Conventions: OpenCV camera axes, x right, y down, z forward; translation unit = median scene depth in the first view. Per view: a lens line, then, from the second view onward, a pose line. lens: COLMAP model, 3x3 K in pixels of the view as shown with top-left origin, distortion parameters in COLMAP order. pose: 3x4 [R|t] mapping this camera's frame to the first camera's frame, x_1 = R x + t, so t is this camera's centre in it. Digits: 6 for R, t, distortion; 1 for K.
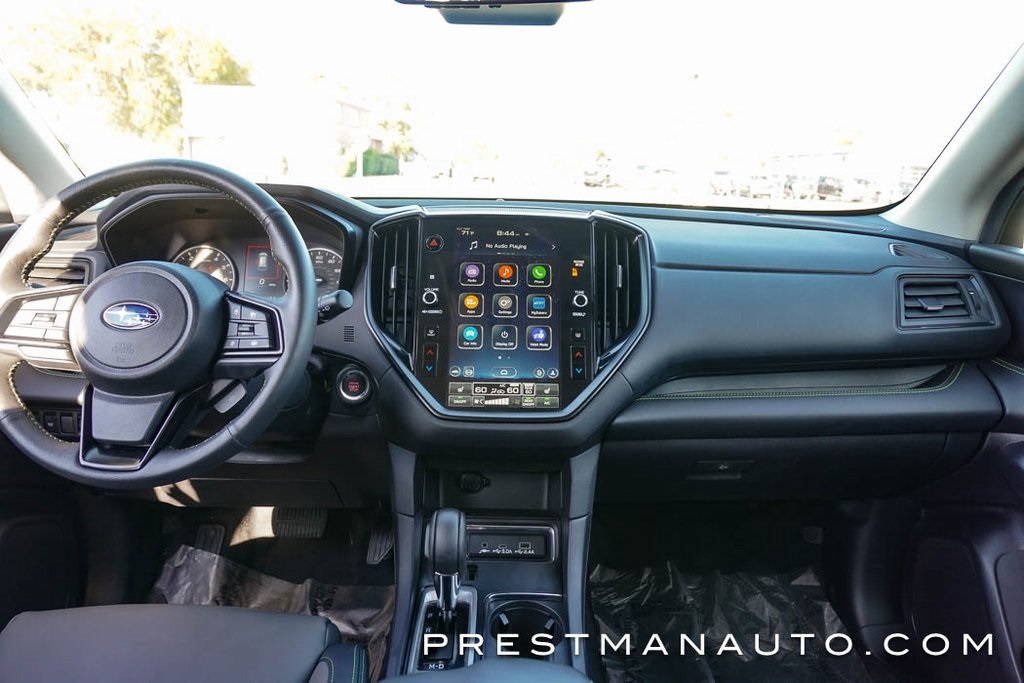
lens RADIAL K [[709.2, 0, 513.9], [0, 709.2, 342.8], [0, 0, 1]] dist [-0.045779, 0.020975]
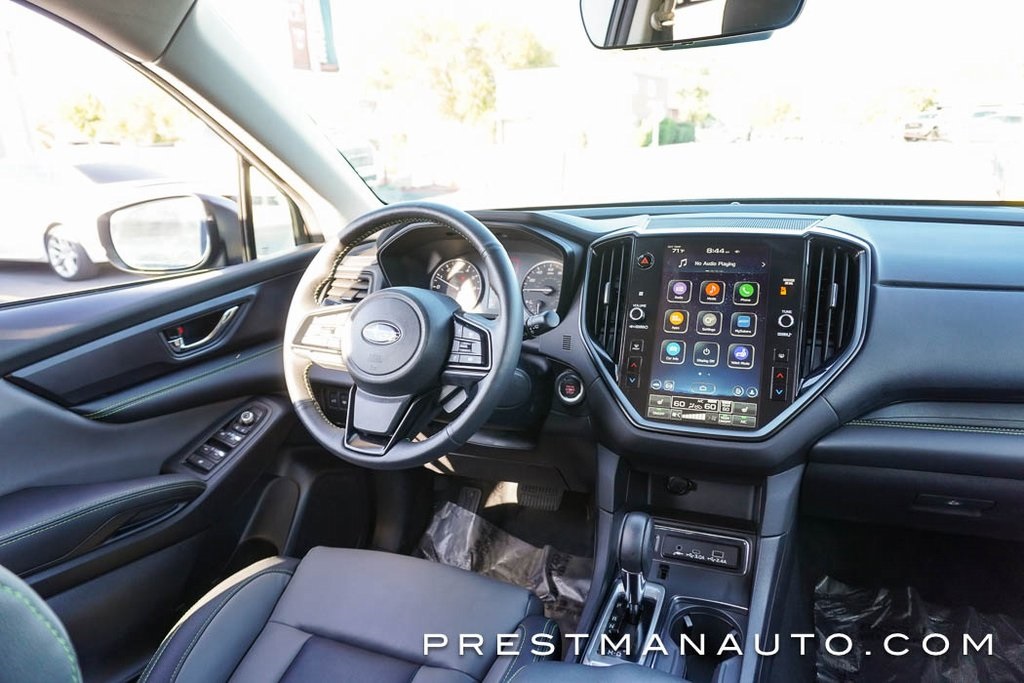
lens RADIAL K [[690.7, 0, 515.5], [0, 690.7, 343.0], [0, 0, 1]] dist [-0.033456, 0.025204]
pose [[0.916677, 0.043364, -0.397269, 0.126827], [-0.023661, 0.998241, 0.054364, -0.070060], [0.398928, -0.040435, 0.916090, -0.033068]]
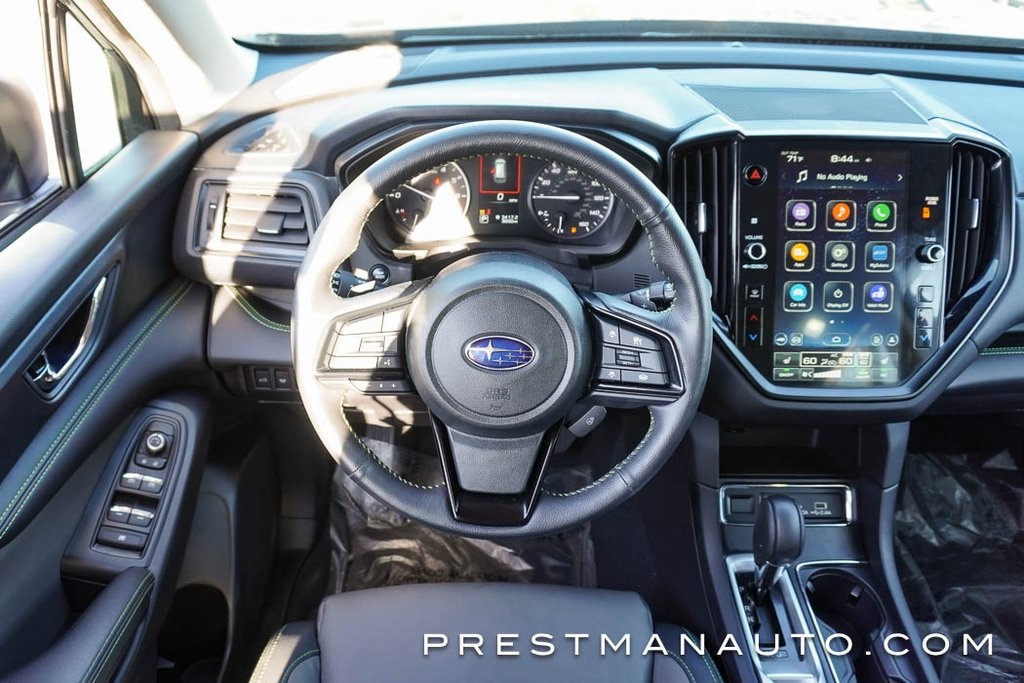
lens RADIAL K [[758.8, 0, 477.6], [0, 758.8, 350.4], [0, 0, 1]] dist [-0.039022, 0.031337]
pose [[0.999965, -0.004982, -0.006741, -0.424231], [0.007124, 0.928906, 0.370246, -0.275517], [0.004417, -0.370281, 0.928909, 0.135479]]
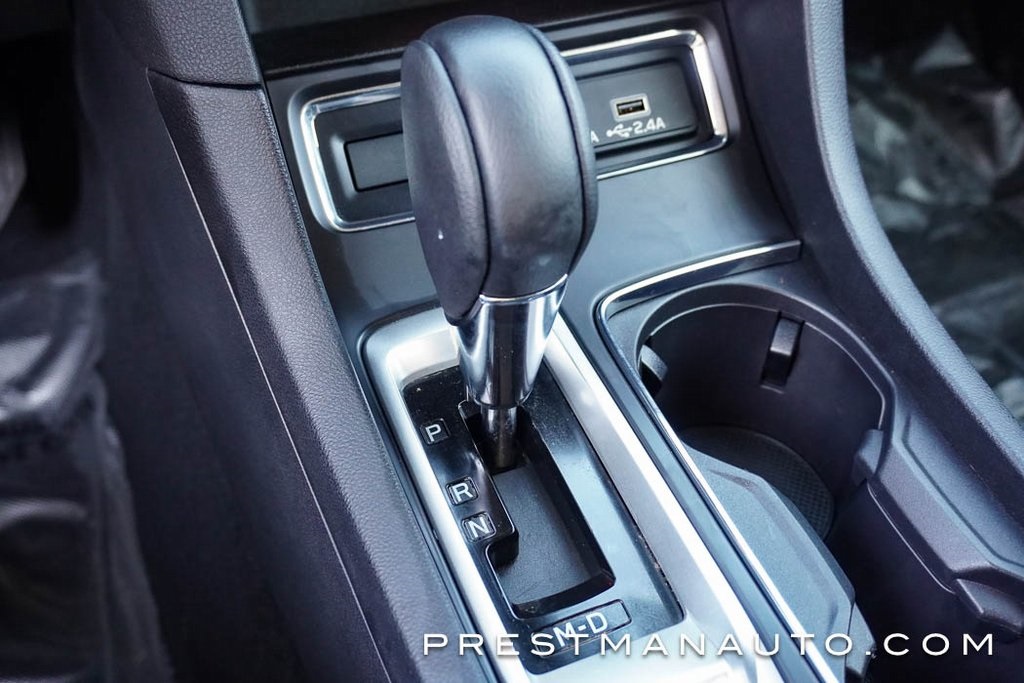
lens RADIAL K [[1089.3, 0, 516.6], [0, 1089.3, 342.5], [0, 0, 1]] dist [-0.091770, 0.000000]
pose [[0.921214, -0.259481, 0.289888, -0.178306], [0.076641, 0.851535, 0.518665, 0.130035], [-0.381434, -0.455584, 0.804333, 0.597643]]
